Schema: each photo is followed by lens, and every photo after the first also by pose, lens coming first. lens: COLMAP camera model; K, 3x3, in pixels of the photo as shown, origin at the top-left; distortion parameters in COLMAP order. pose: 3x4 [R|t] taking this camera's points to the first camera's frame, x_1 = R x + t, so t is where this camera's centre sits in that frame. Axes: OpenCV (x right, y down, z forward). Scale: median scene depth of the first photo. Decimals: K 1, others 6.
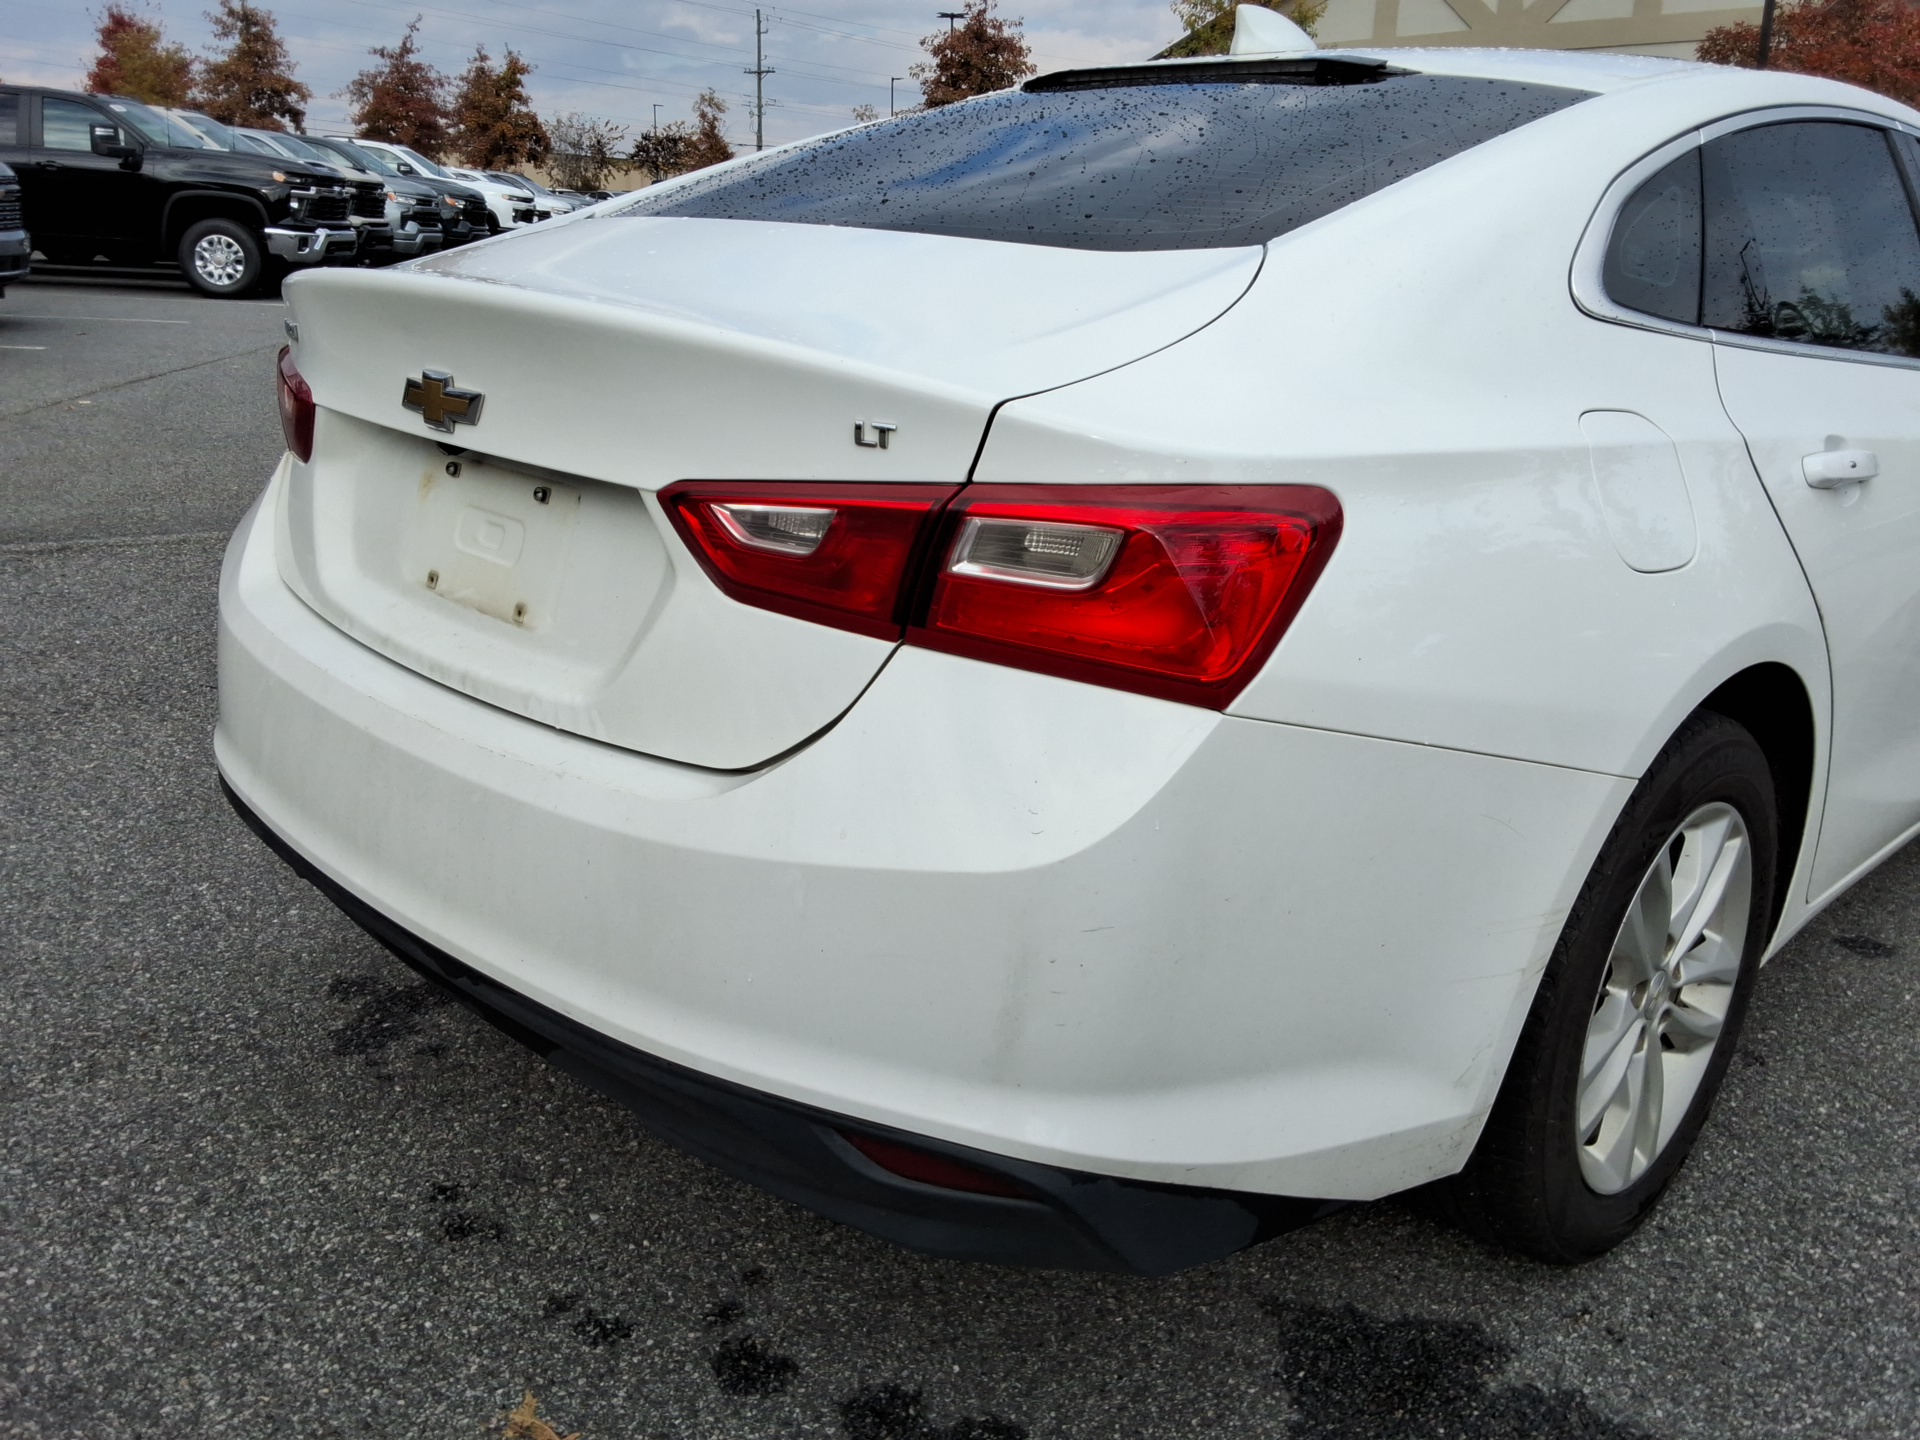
lens RADIAL K [[1542.7, 0, 1005.5], [0, 1542.7, 685.5], [0, 0, 1]] dist [0.103028, -0.156195]
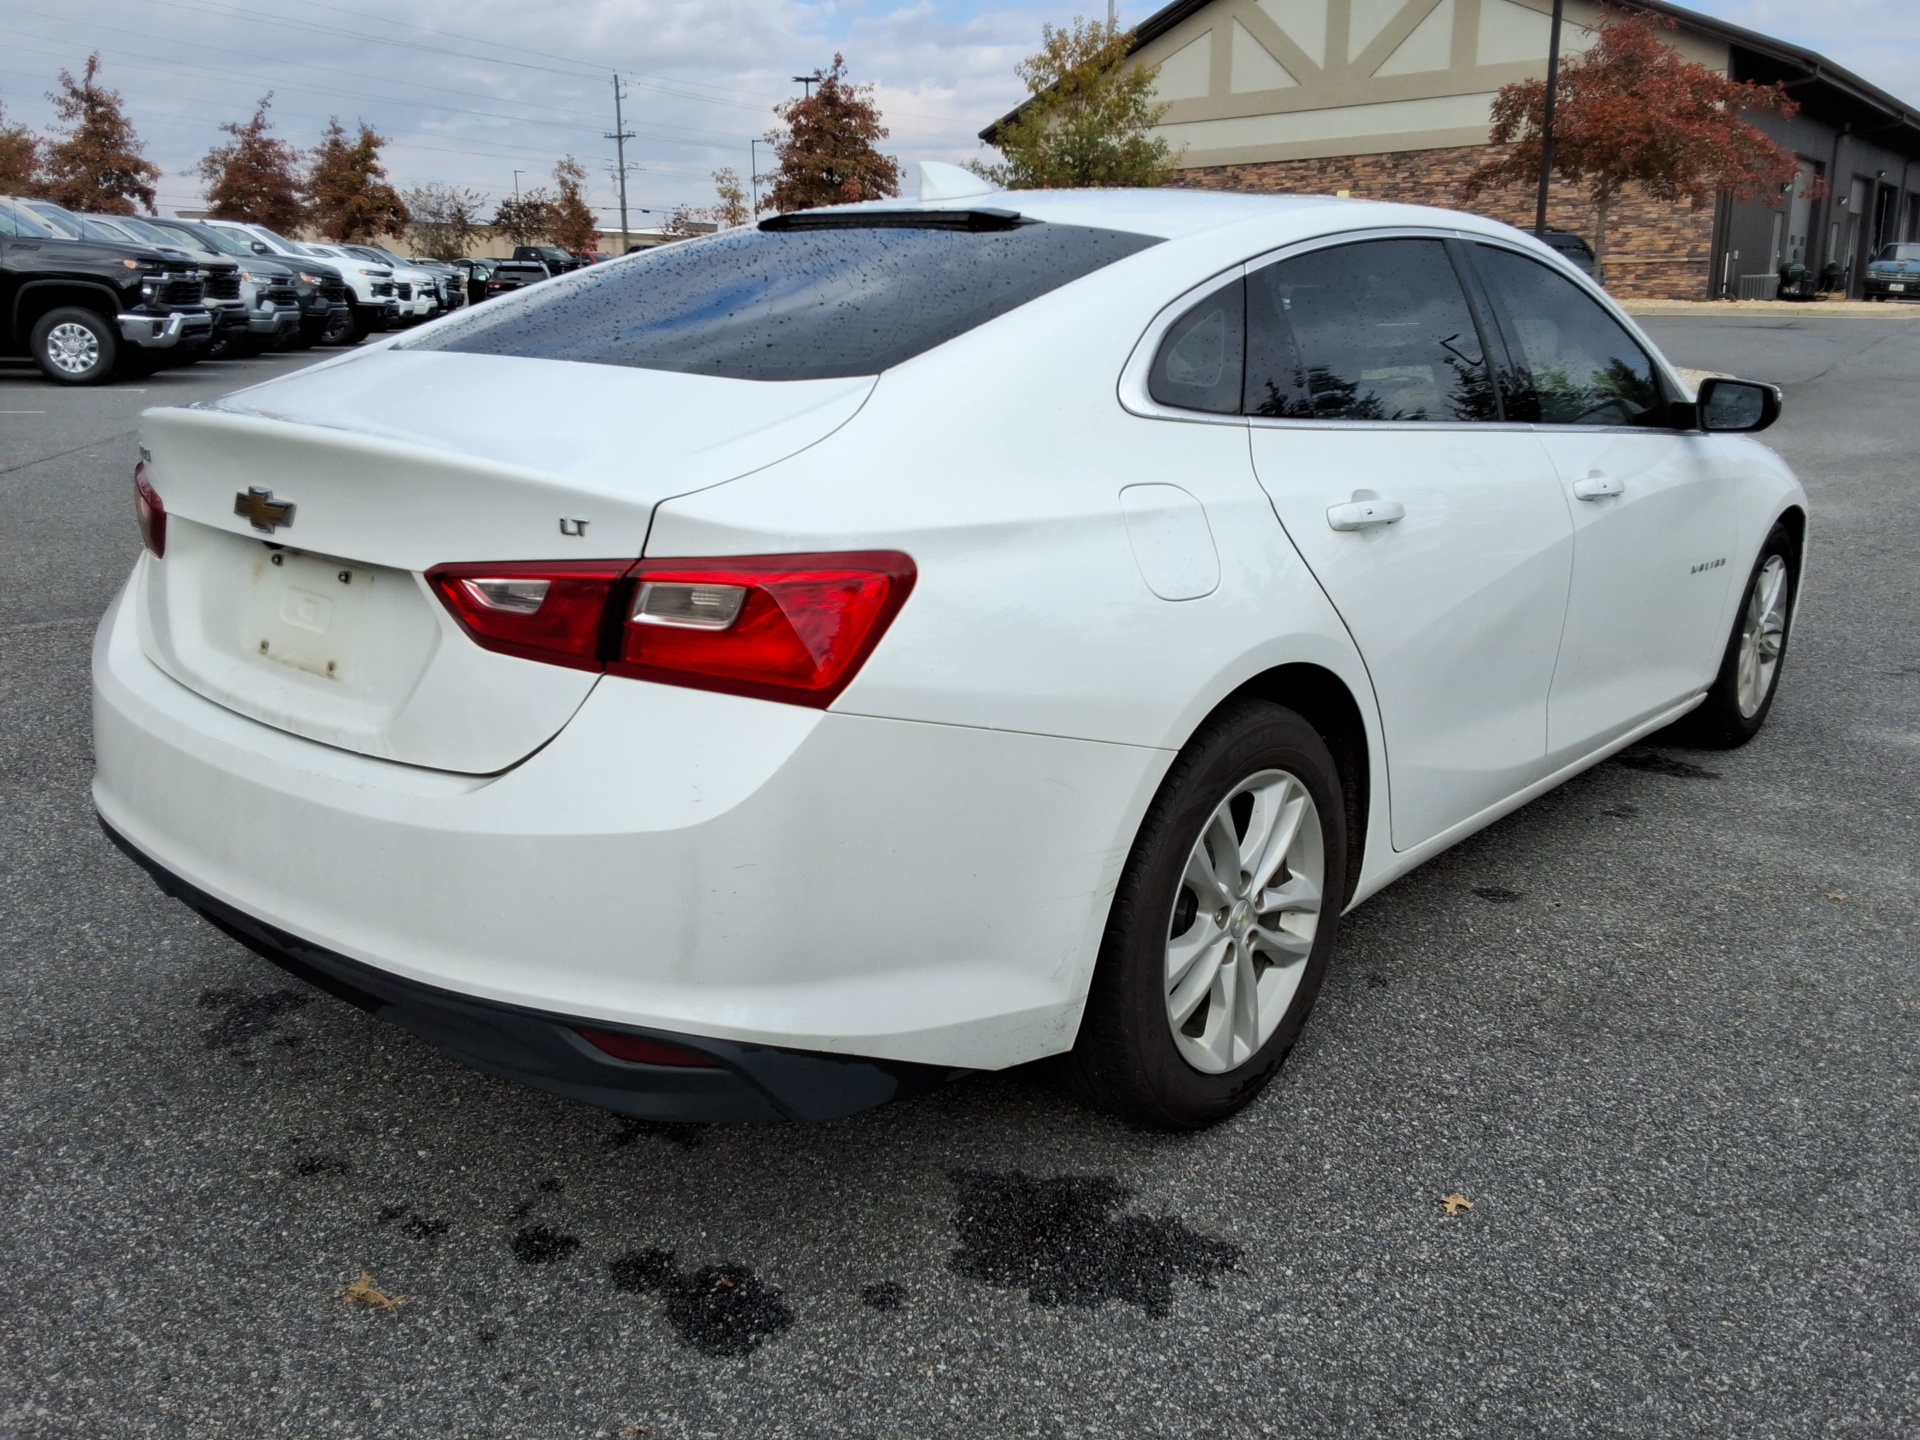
lens RADIAL K [[1542.7, 0, 992.8], [0, 1542.7, 693.2], [0, 0, 1]] dist [0.103028, -0.156195]
pose [[0.996951, -0.048926, 0.060783, 0.135721], [0.050475, 0.998431, -0.024228, 0.028660], [-0.059502, 0.027222, 0.997857, -0.288156]]
